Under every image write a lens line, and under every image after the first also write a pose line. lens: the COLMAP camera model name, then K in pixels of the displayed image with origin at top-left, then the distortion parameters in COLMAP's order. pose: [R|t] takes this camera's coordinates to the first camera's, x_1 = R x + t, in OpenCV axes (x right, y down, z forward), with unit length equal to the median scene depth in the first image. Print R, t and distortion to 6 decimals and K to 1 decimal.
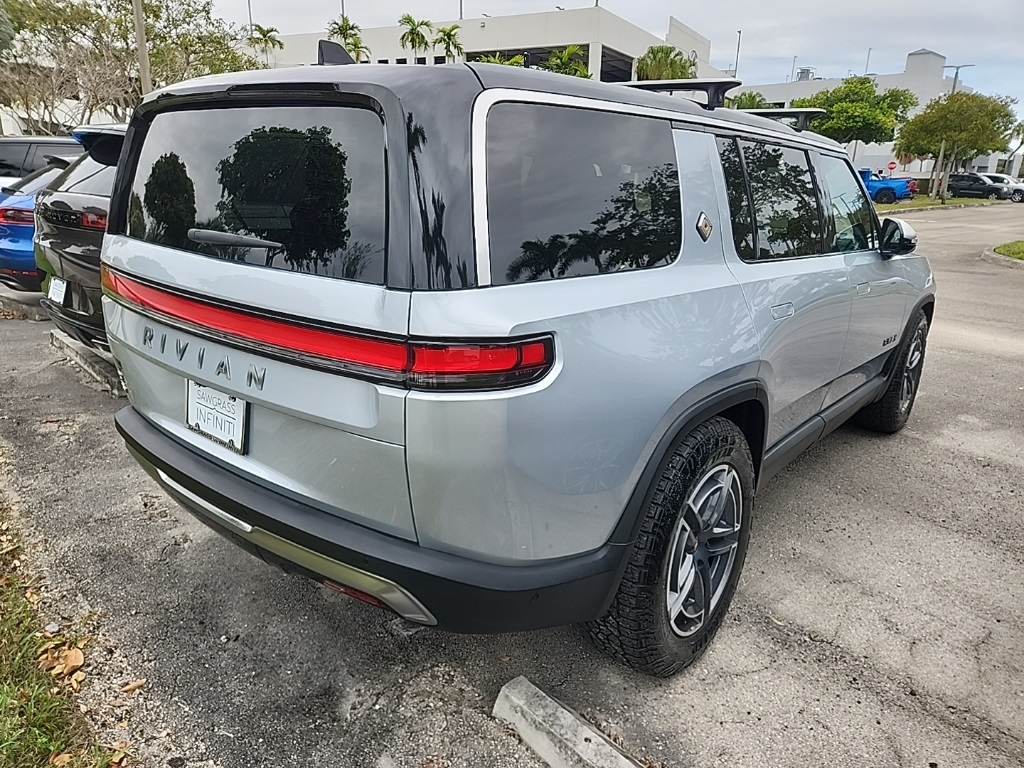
lens RADIAL K [[716.7, 0, 527.2], [0, 716.7, 373.1], [0, 0, 1]] dist [0.063433, -0.059993]
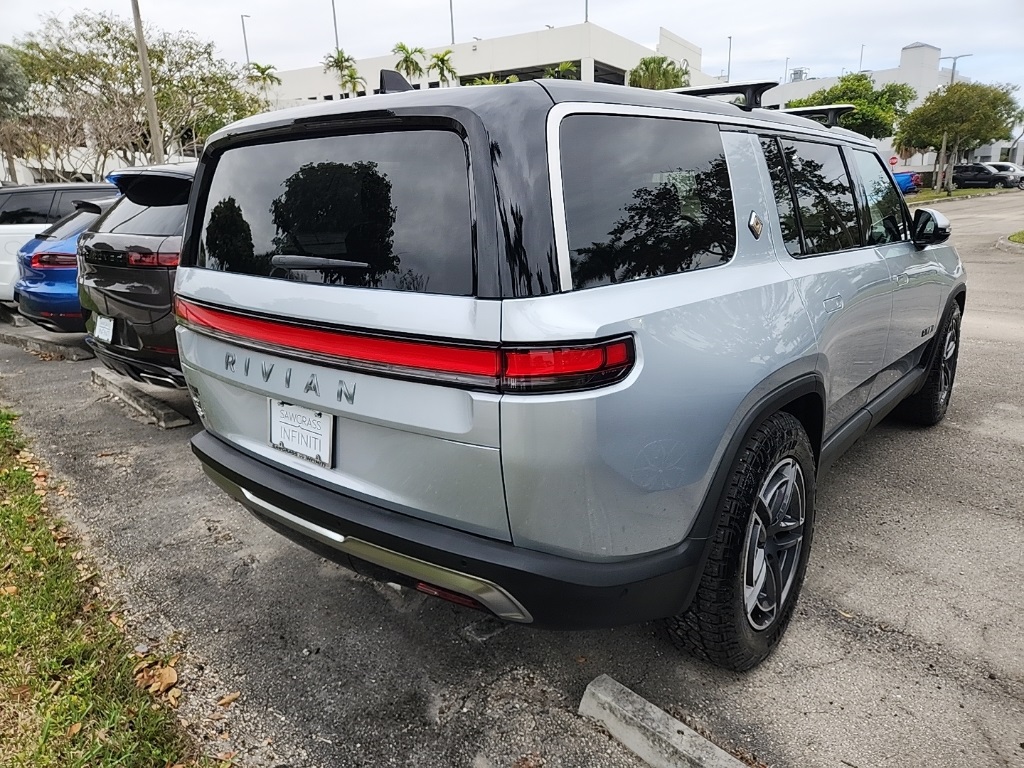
lens RADIAL K [[716.7, 0, 511.3], [0, 716.7, 378.9], [0, 0, 1]] dist [0.063433, -0.059993]
pose [[0.998095, -0.053978, -0.029874, -0.080009], [0.053481, 0.998421, -0.017187, 0.013036], [0.030755, 0.015556, 0.999406, -0.027204]]
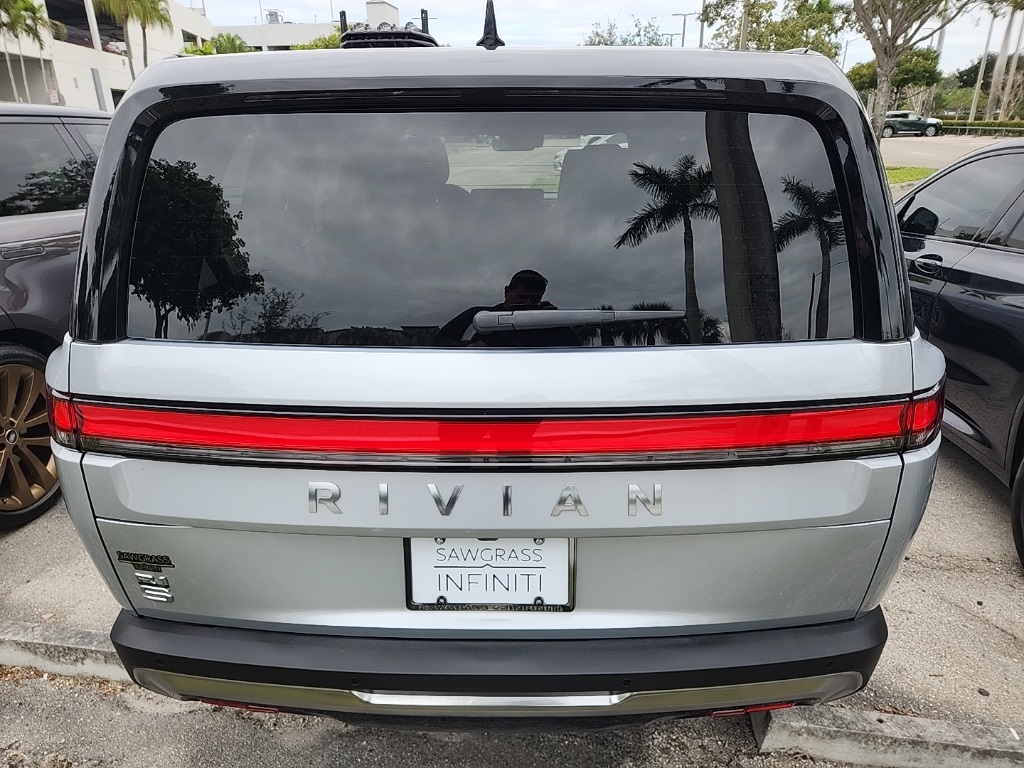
lens RADIAL K [[716.7, 0, 519.3], [0, 716.7, 383.6], [0, 0, 1]] dist [0.063433, -0.059993]
pose [[0.785159, -0.256584, 0.563640, -0.650589], [0.211077, 0.966512, 0.145948, -0.181498], [-0.582213, 0.004379, 0.813024, 0.378437]]
